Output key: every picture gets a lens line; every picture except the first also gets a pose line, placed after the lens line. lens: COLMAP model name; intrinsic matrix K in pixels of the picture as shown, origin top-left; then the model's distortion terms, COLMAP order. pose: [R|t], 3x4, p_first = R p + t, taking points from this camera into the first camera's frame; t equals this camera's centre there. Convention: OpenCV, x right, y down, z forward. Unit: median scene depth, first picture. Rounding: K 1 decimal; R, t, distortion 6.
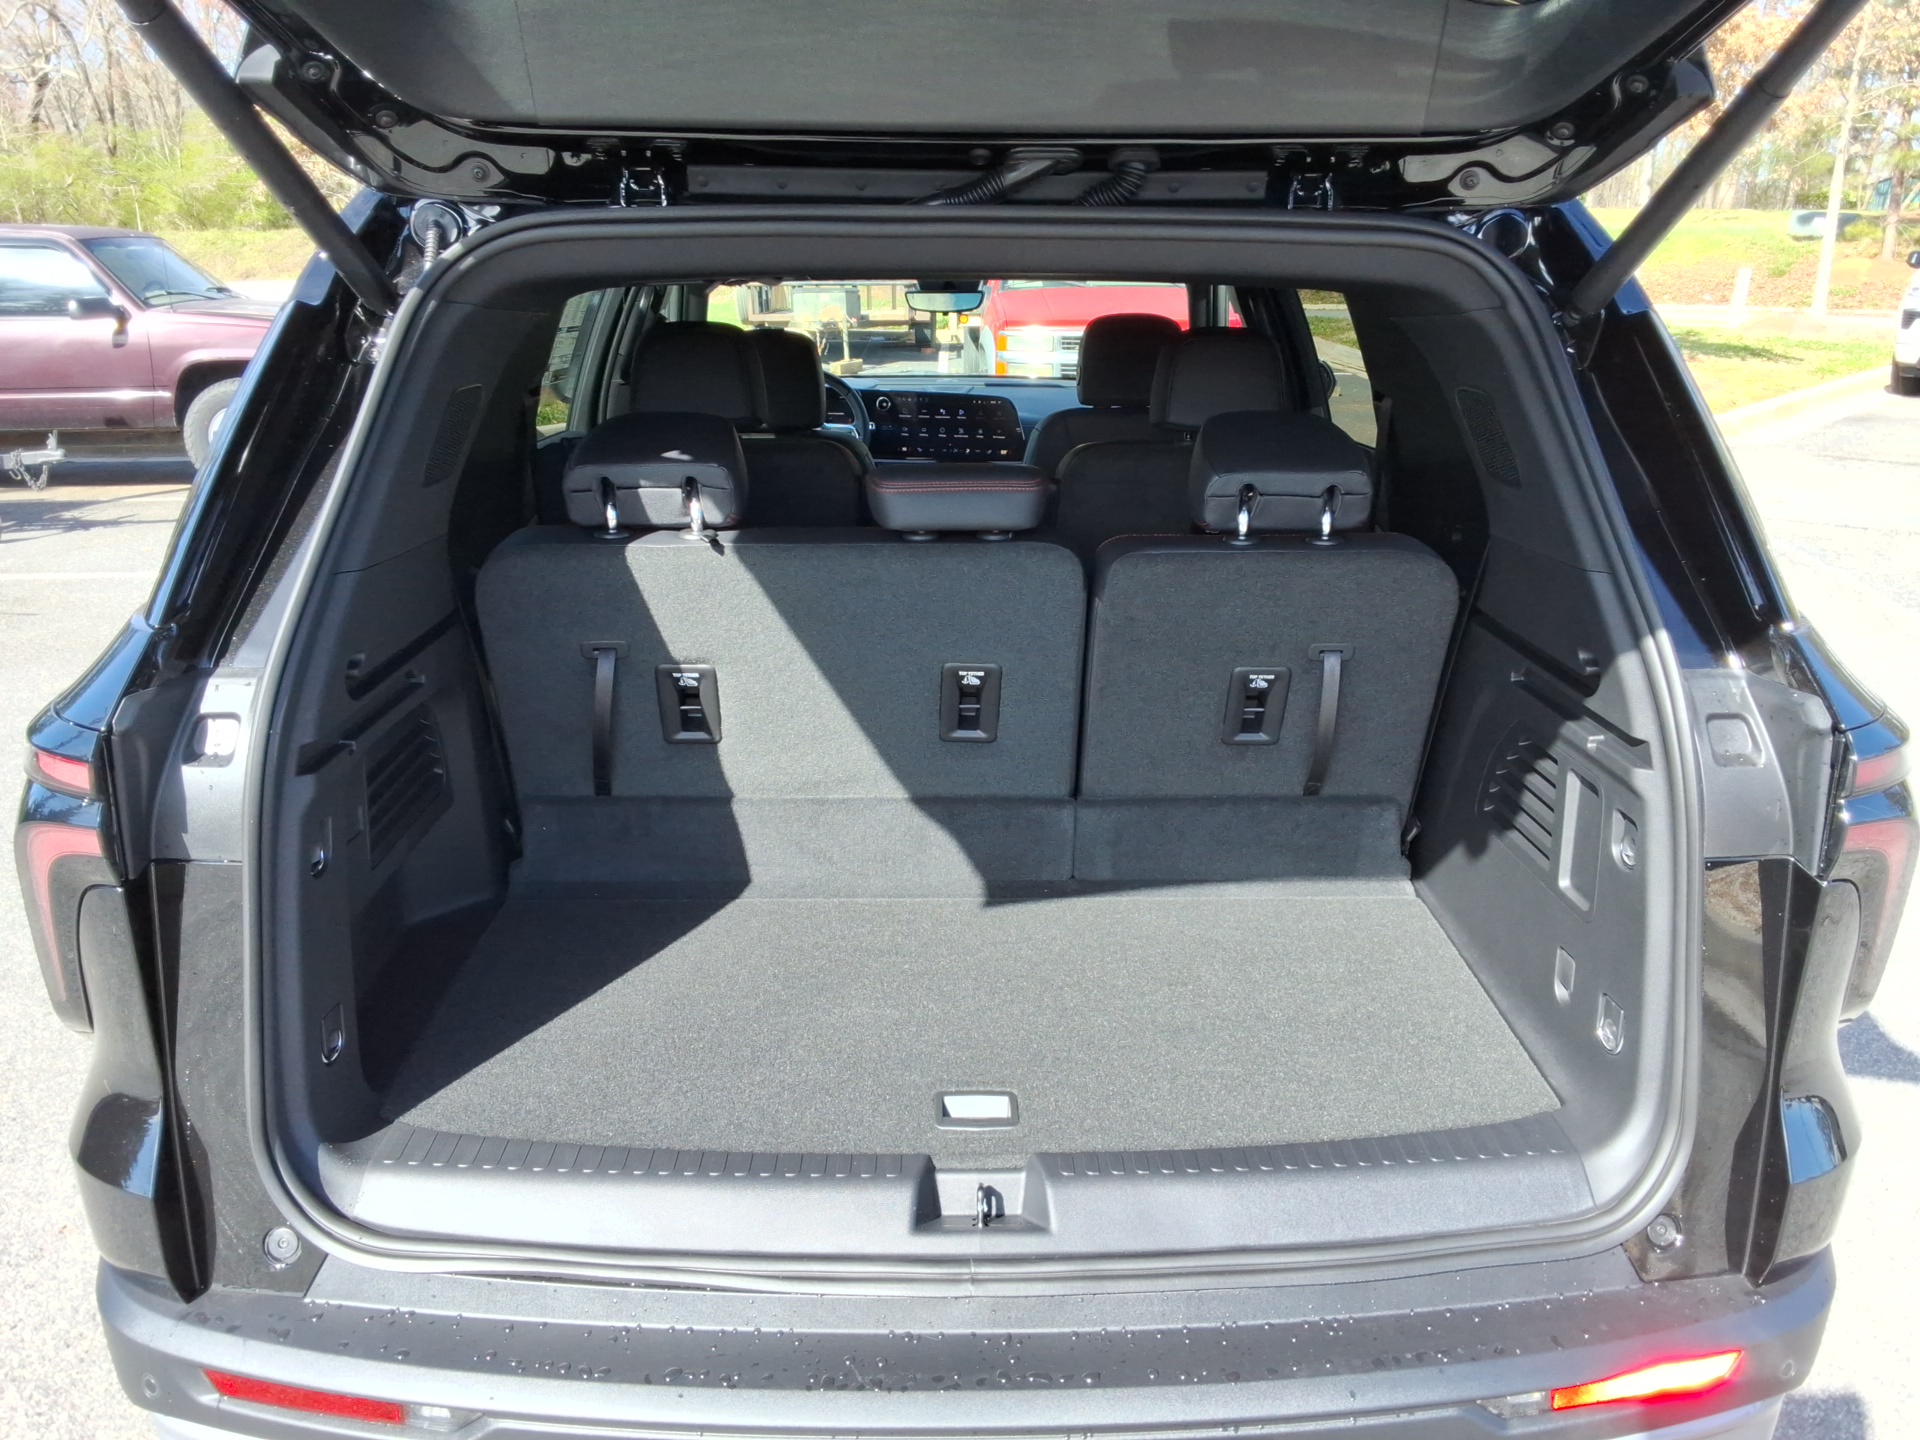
lens RADIAL K [[1544.8, 0, 971.0], [0, 1544.8, 732.5], [0, 0, 1]] dist [0.083956, -0.118291]
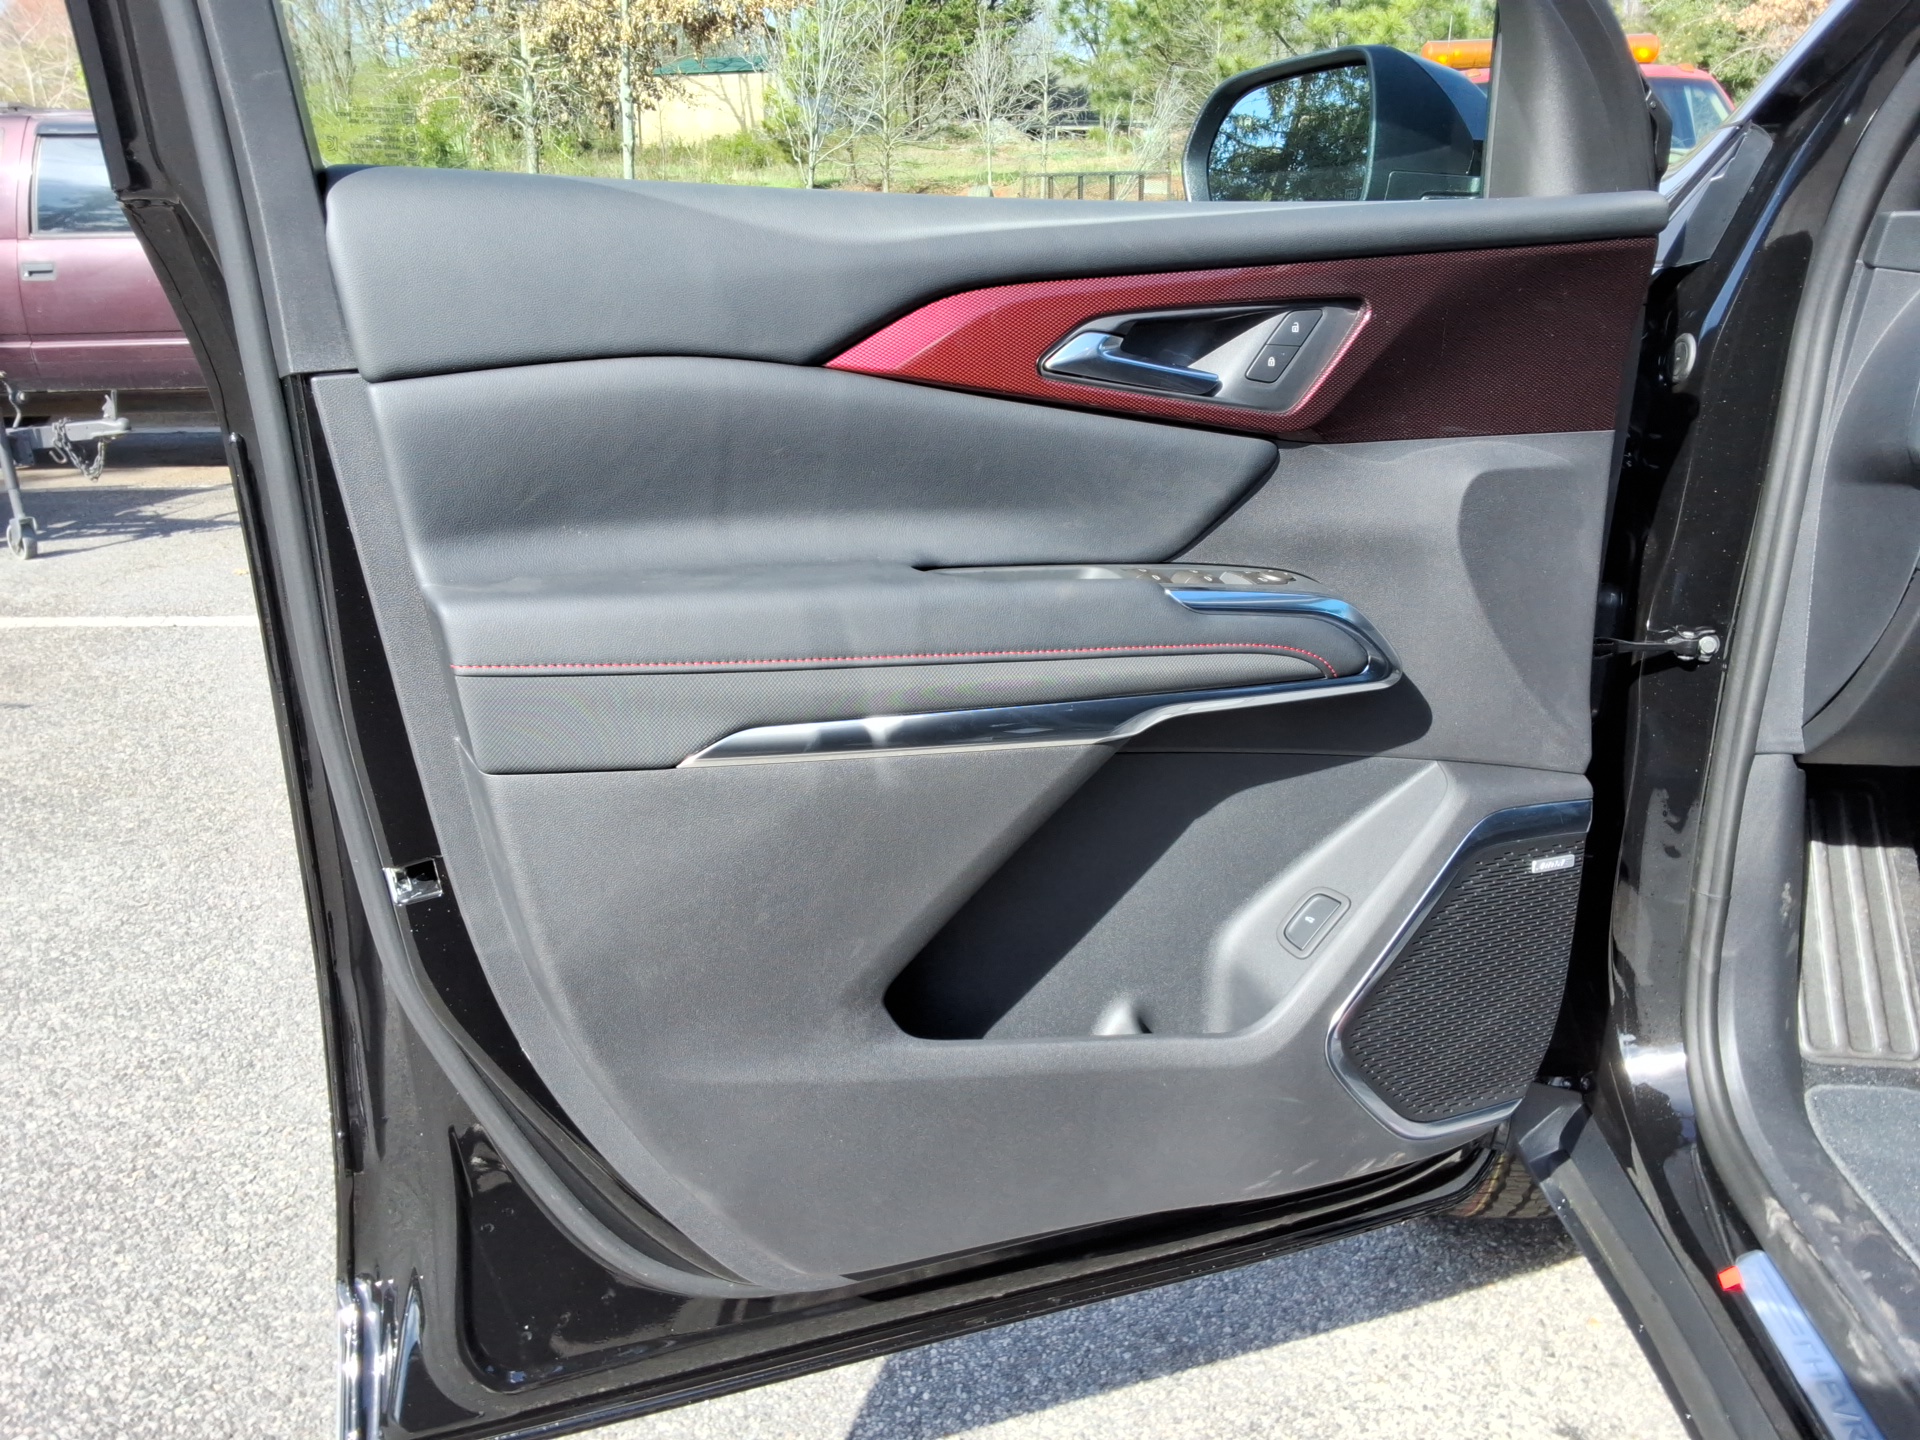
lens RADIAL K [[1544.8, 0, 1001.2], [0, 1544.8, 722.5], [0, 0, 1]] dist [0.083956, -0.118291]
pose [[0.997034, 0.004799, -0.076812, -0.151090], [-0.003232, 0.999784, 0.020507, -0.064536], [0.076894, -0.020198, 0.996835, 0.353582]]
